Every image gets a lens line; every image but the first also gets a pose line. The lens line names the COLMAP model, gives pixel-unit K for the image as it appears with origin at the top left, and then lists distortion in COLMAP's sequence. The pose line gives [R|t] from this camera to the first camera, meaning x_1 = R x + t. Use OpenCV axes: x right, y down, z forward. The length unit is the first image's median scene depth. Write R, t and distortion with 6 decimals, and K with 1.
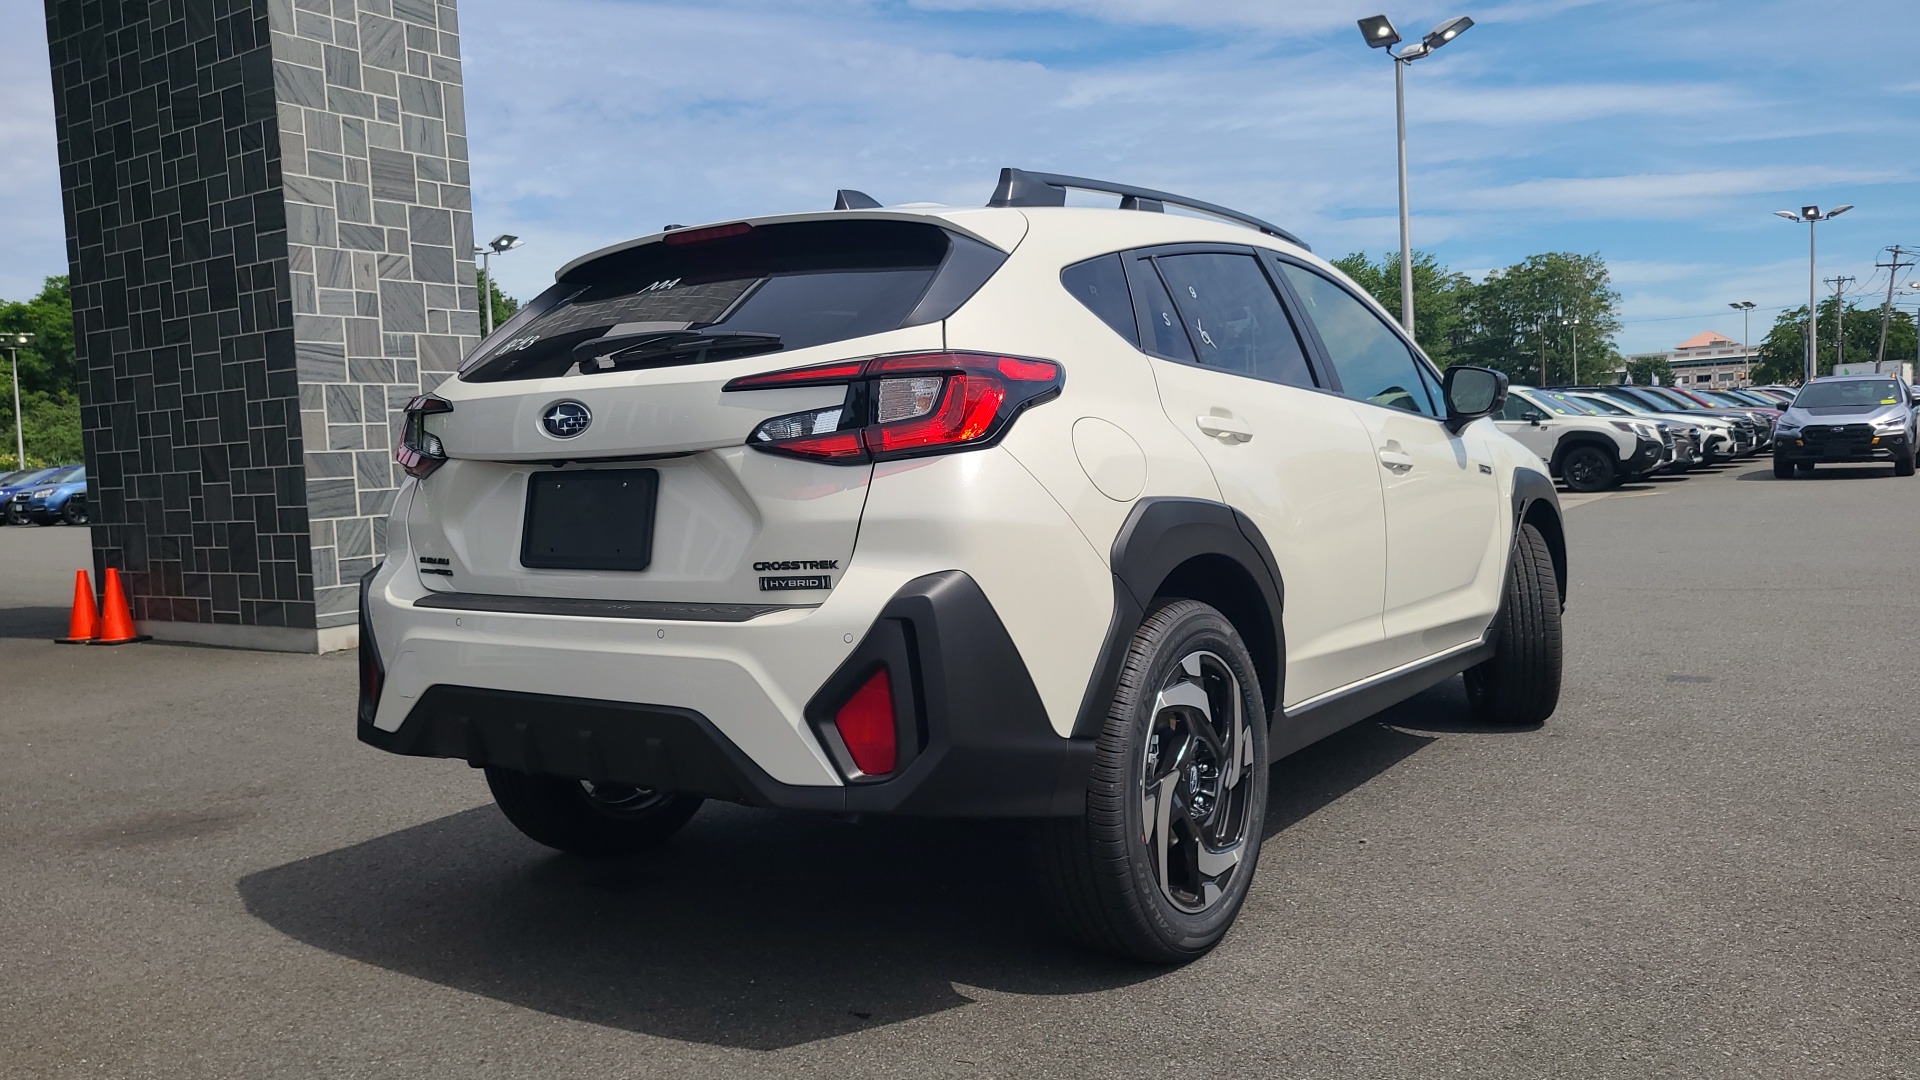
lens RADIAL K [[1462.2, 0, 906.0], [0, 1462.2, 557.7], [0, 0, 1]] dist [0.049129, -0.037494]
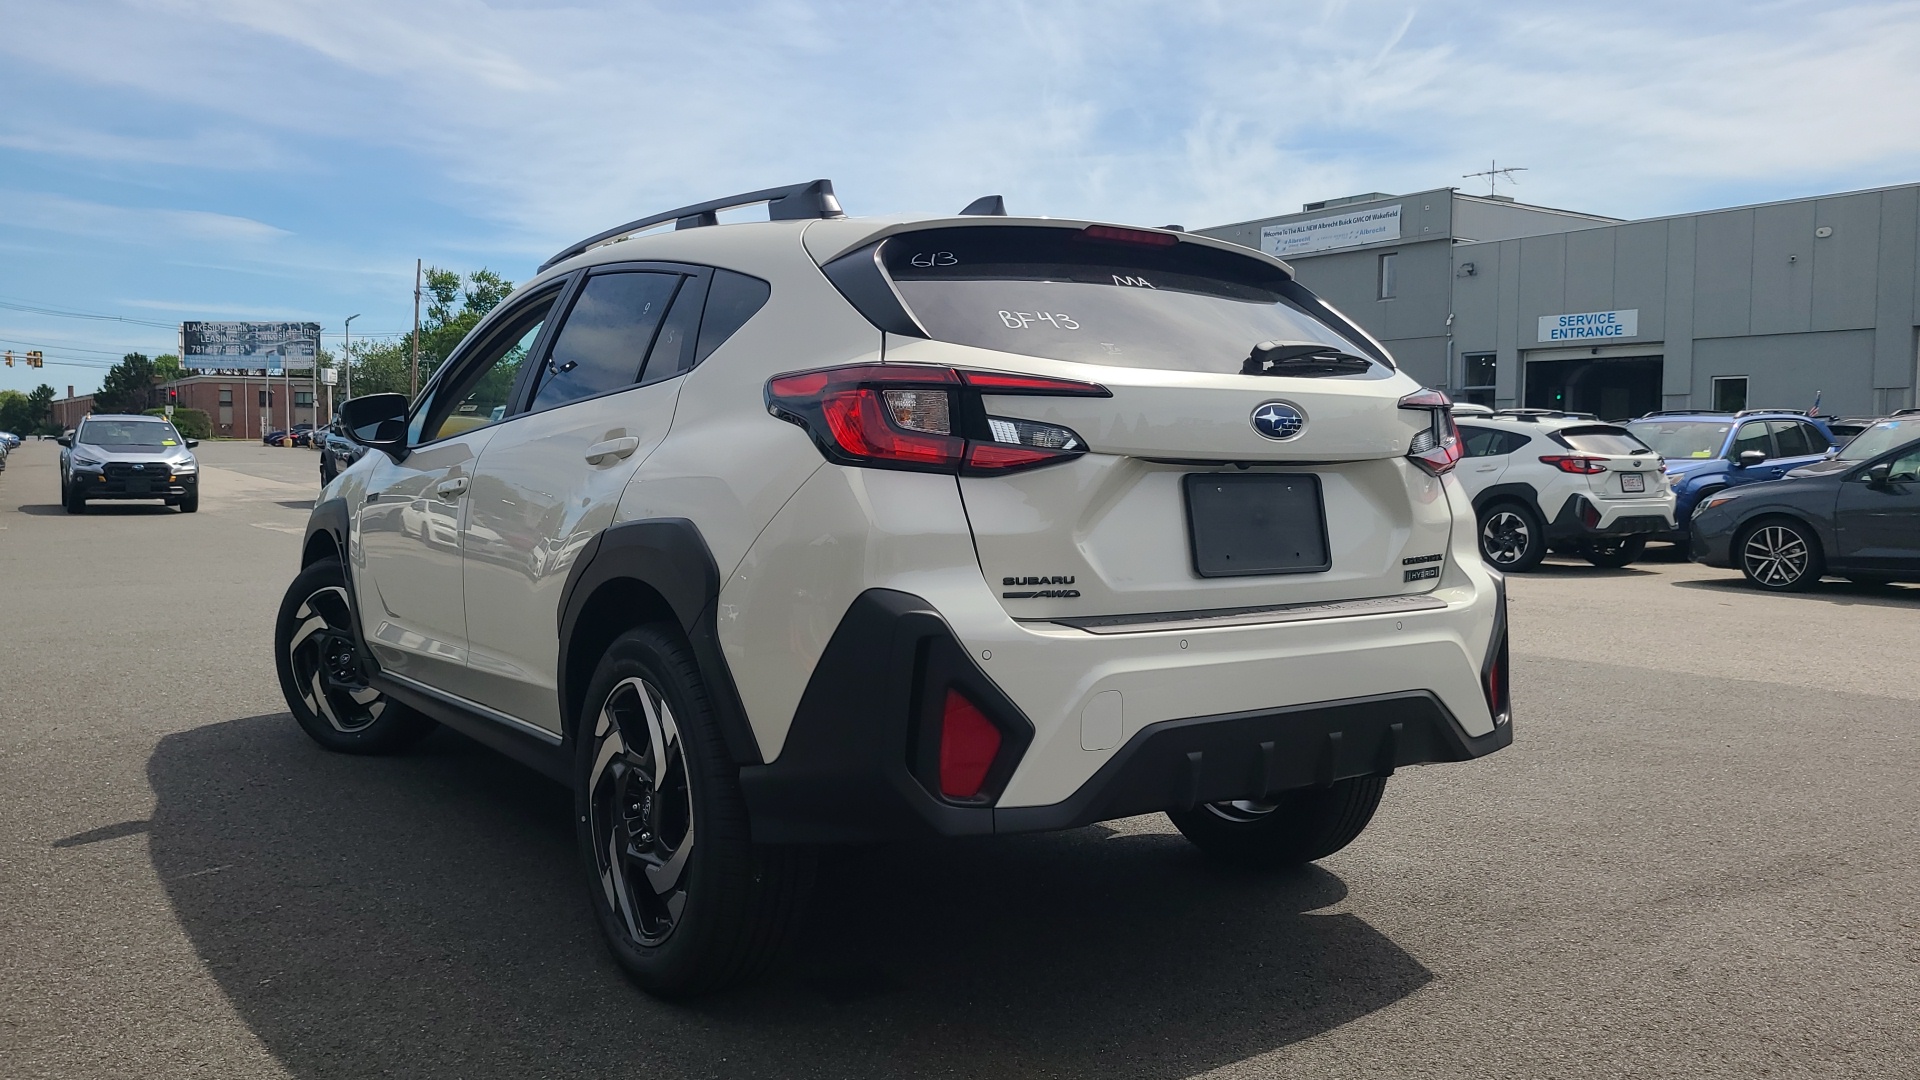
lens RADIAL K [[1473.3, 0, 937.3], [0, 1473.3, 535.7], [0, 0, 1]] dist [0.034601, -0.005298]
pose [[0.327686, -0.006270, 0.944766, -0.176299], [0.046058, 0.998895, -0.009346, -0.002738], [-0.943663, 0.046577, 0.327613, 0.128438]]
